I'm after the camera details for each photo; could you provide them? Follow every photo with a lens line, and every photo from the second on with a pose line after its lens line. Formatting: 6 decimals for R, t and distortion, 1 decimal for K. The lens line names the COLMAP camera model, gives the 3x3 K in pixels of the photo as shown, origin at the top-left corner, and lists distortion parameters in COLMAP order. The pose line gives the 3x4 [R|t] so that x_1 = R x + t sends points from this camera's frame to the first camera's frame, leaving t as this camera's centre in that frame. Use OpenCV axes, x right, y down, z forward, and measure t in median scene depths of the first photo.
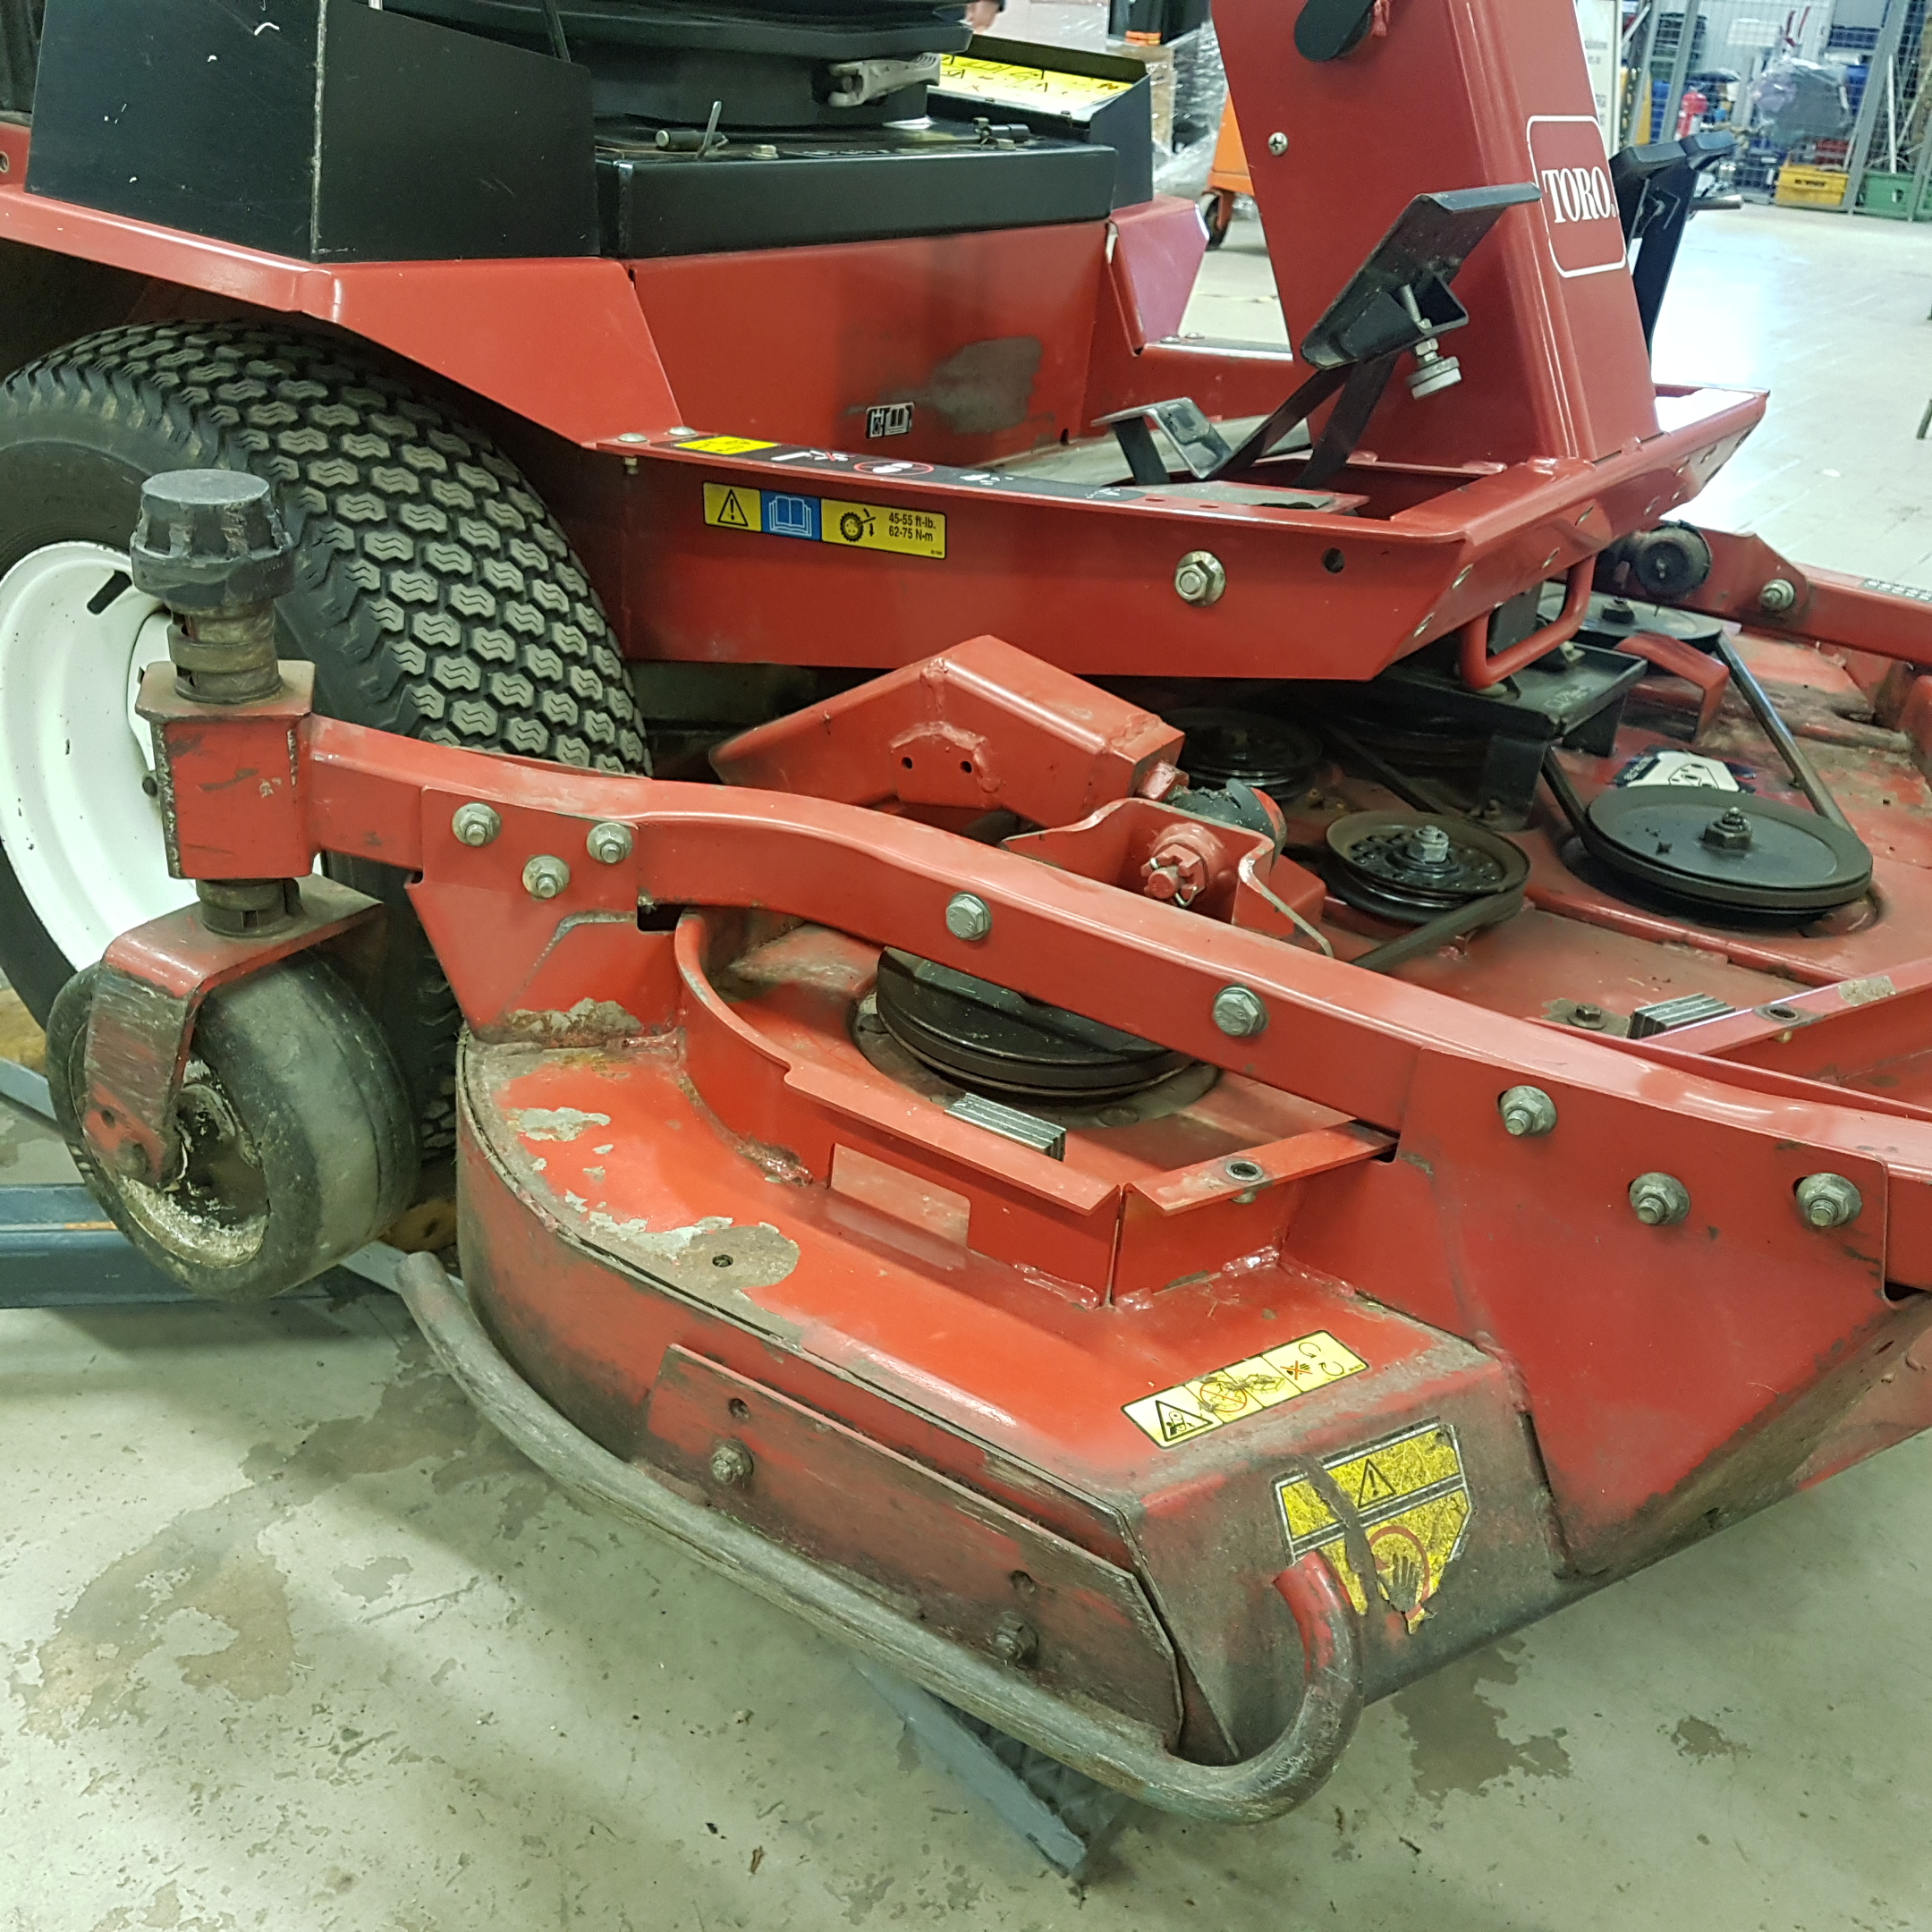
lens RADIAL K [[1940.6, 0, 964.6], [0, 1940.6, 964.5], [0, 0, 1]] dist [0.058173, 0.000000]
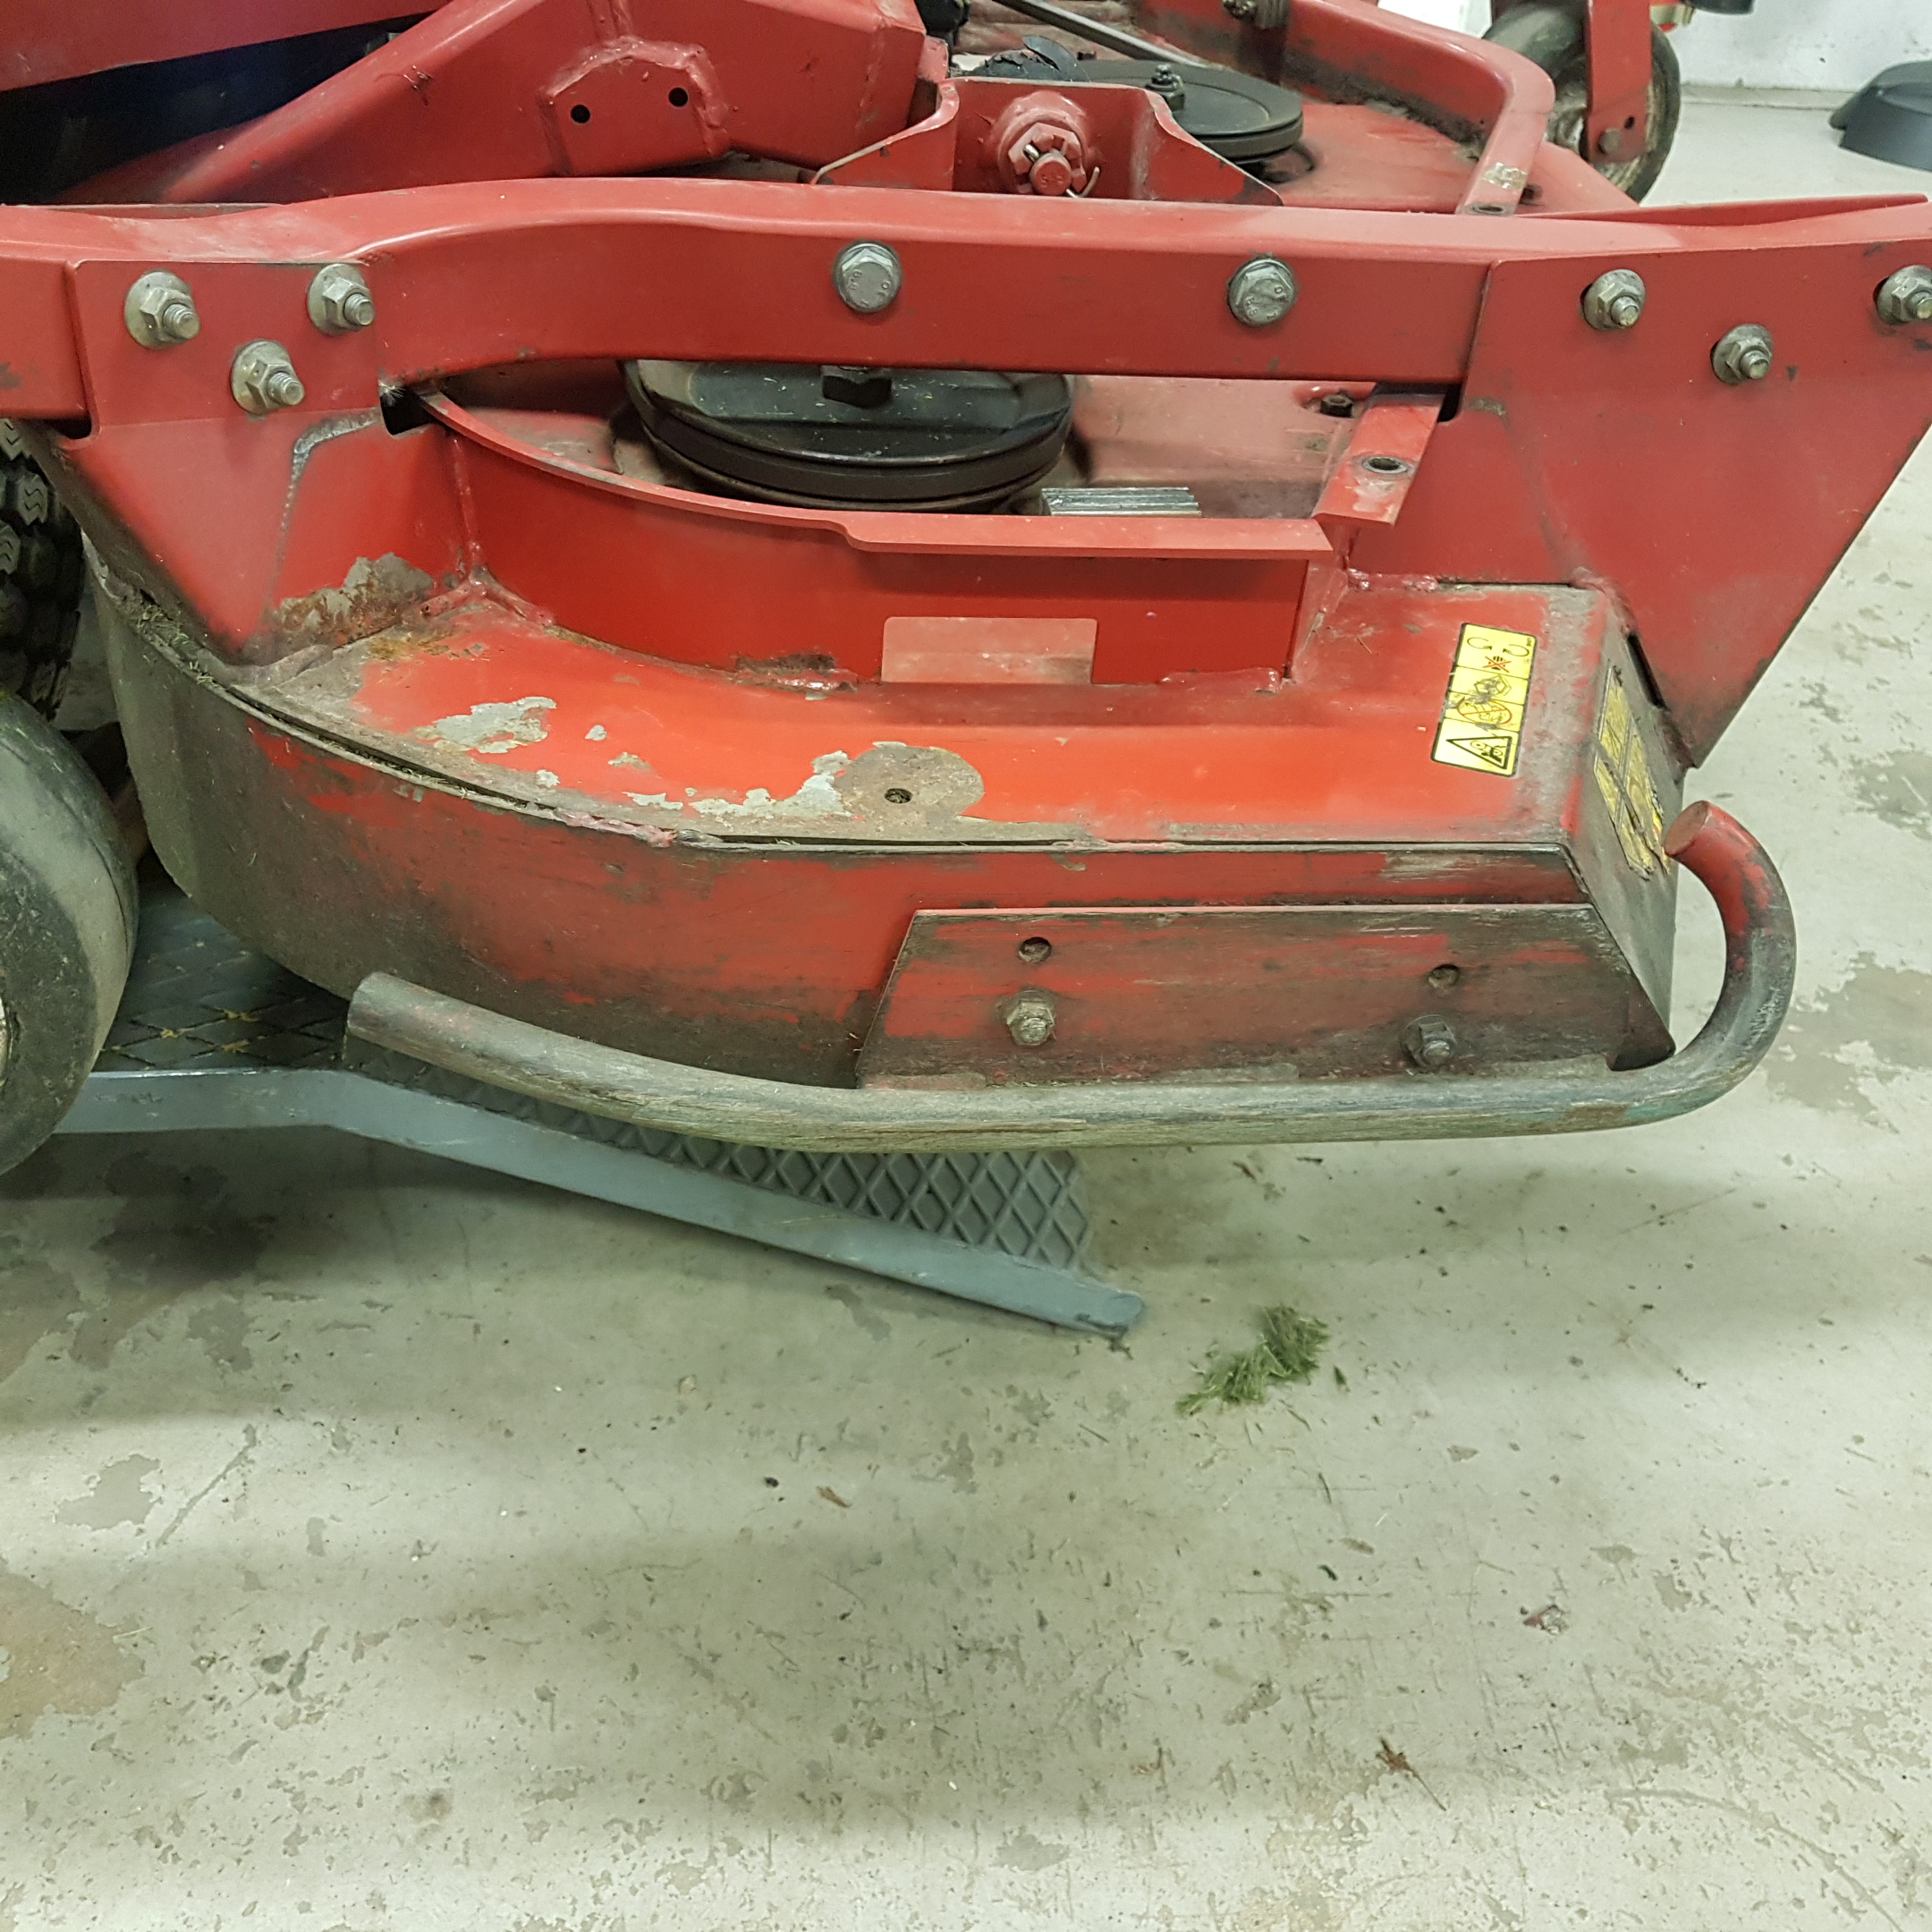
lens RADIAL K [[1913.9, 0, 968.3], [0, 1913.9, 968.8], [0, 0, 1]] dist [0.038650, 0.000000]
pose [[0.785219, -0.401237, 0.471635, -0.395834], [0.274297, 0.908243, 0.316000, -0.005660], [-0.555150, -0.118761, 0.823228, 0.328609]]
